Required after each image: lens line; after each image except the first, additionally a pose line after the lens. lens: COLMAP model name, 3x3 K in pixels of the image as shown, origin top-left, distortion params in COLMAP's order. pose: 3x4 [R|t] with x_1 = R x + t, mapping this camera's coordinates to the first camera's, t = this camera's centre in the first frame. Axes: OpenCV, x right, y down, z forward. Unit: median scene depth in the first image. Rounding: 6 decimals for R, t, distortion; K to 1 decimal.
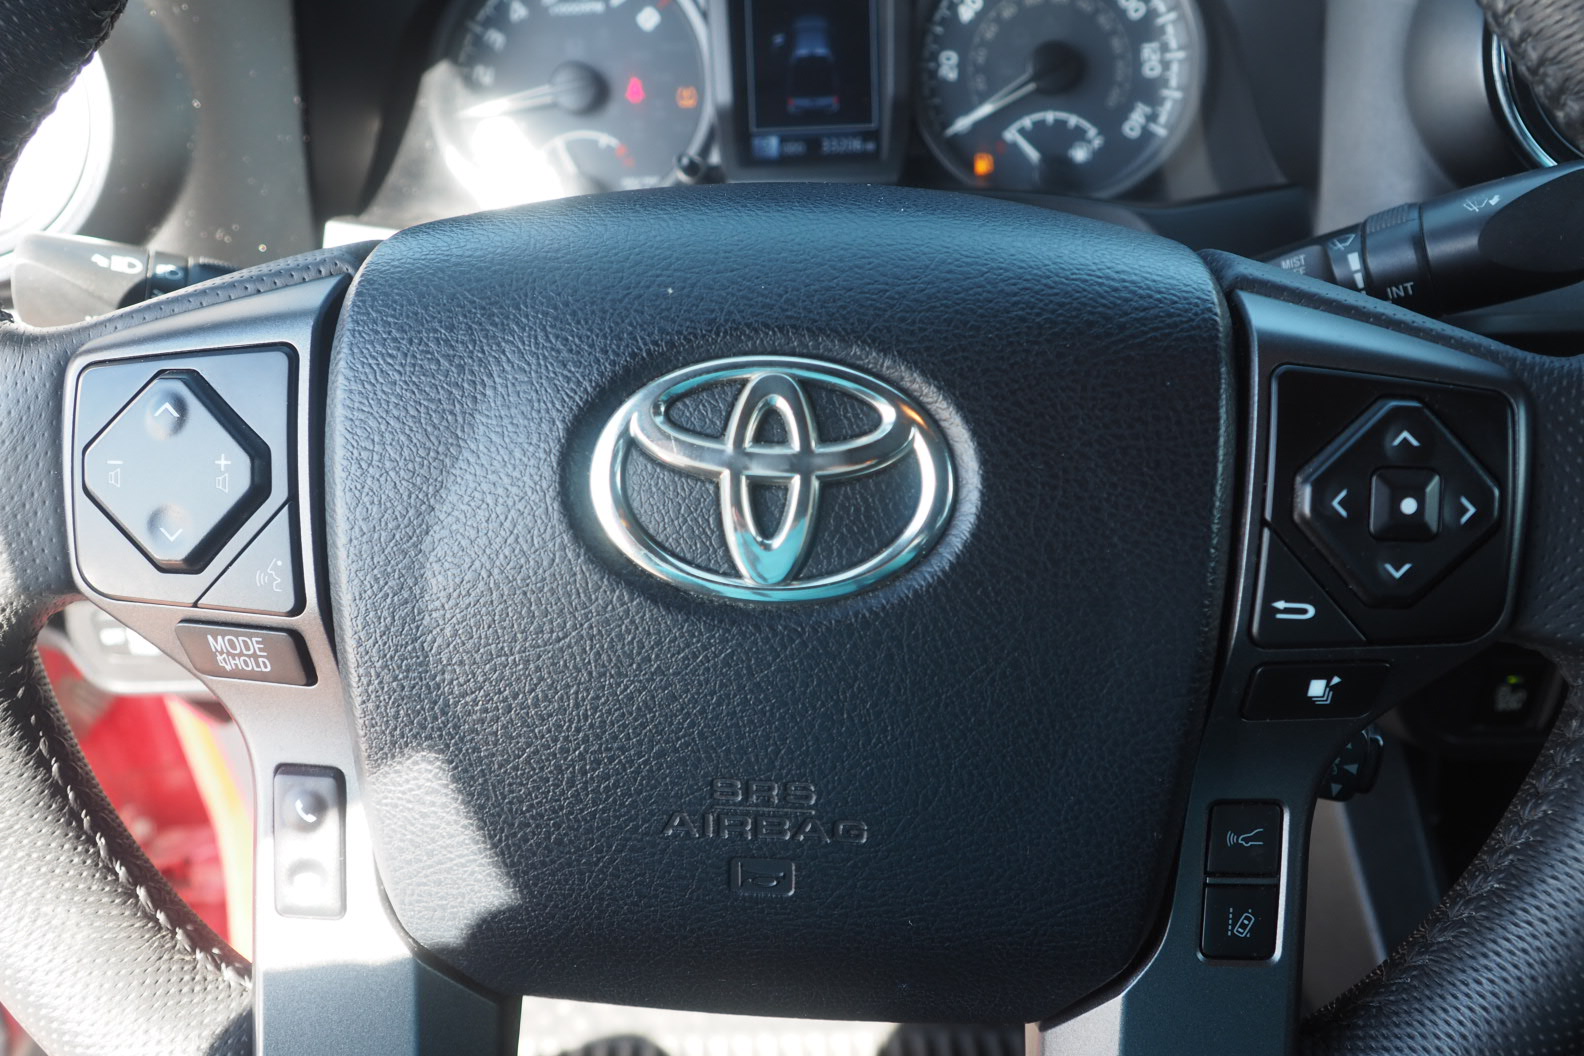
lens RADIAL K [[1206.6, 0, 802.3], [0, 1206.6, 516.6], [0, 0, 1]] dist [-0.029071, -0.002485]
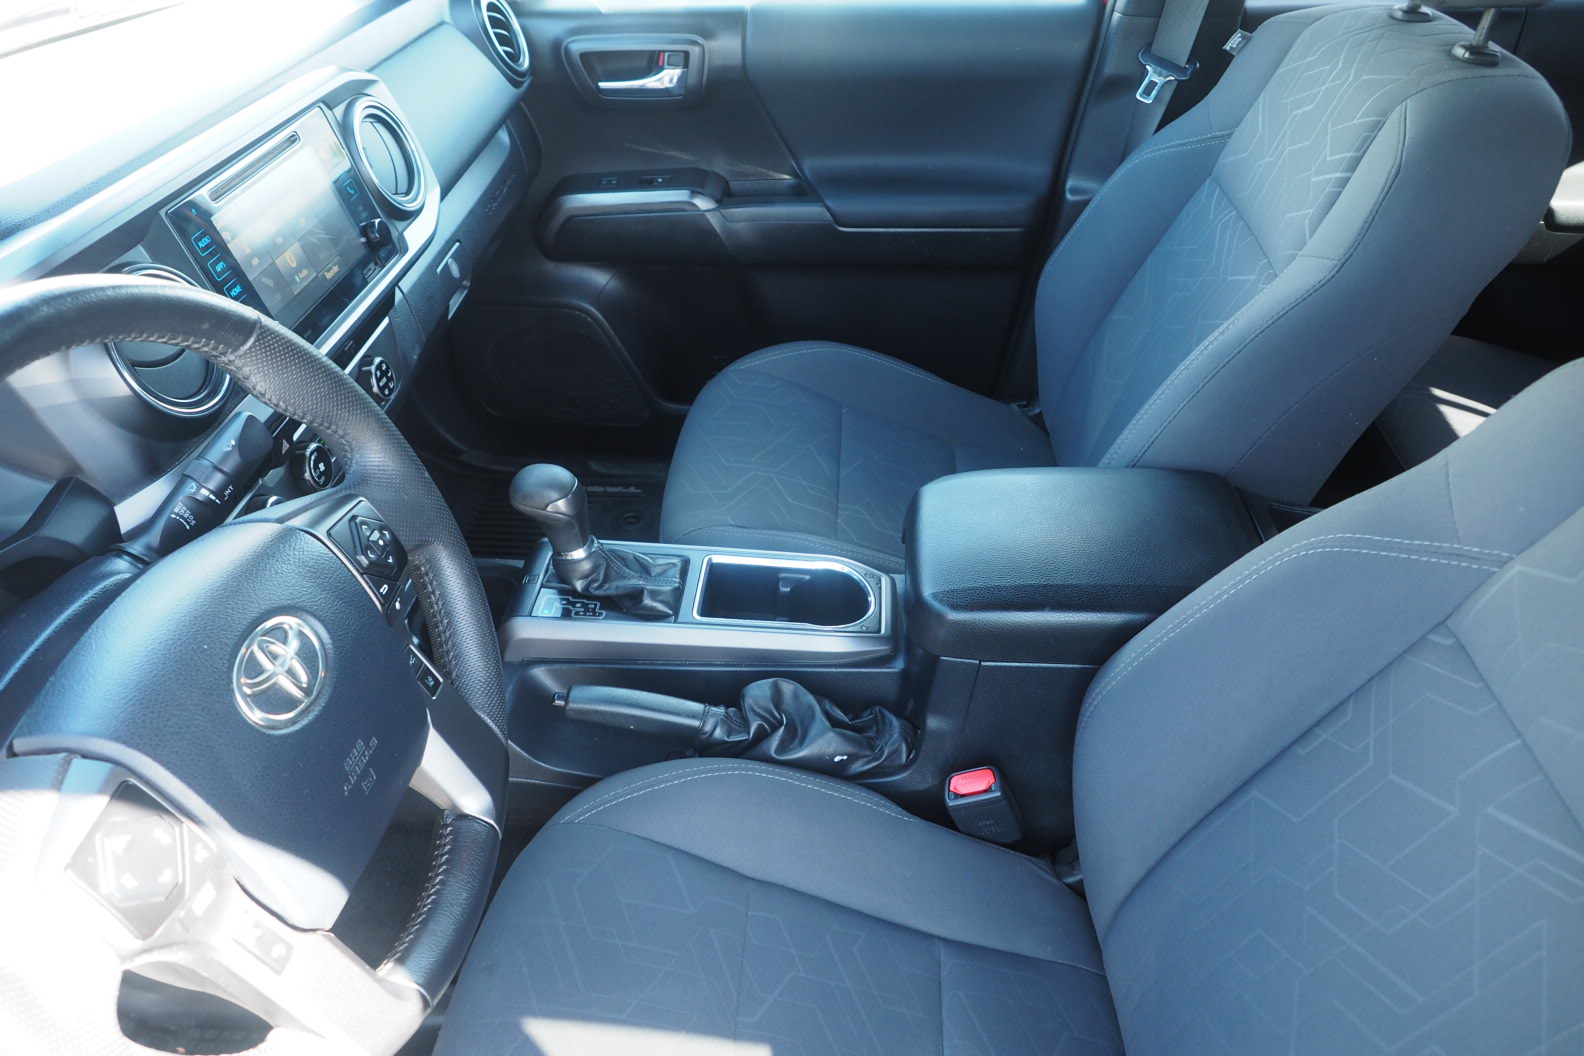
lens RADIAL K [[1120.5, 0, 798.6], [0, 1120.5, 527.3], [0, 0, 1]] dist [-0.023553, 0.001882]
pose [[0.037796, -0.554283, 0.831470, -0.871854], [0.499229, 0.731261, 0.464787, -0.392748], [-0.865645, 0.397527, 0.304353, -0.402559]]
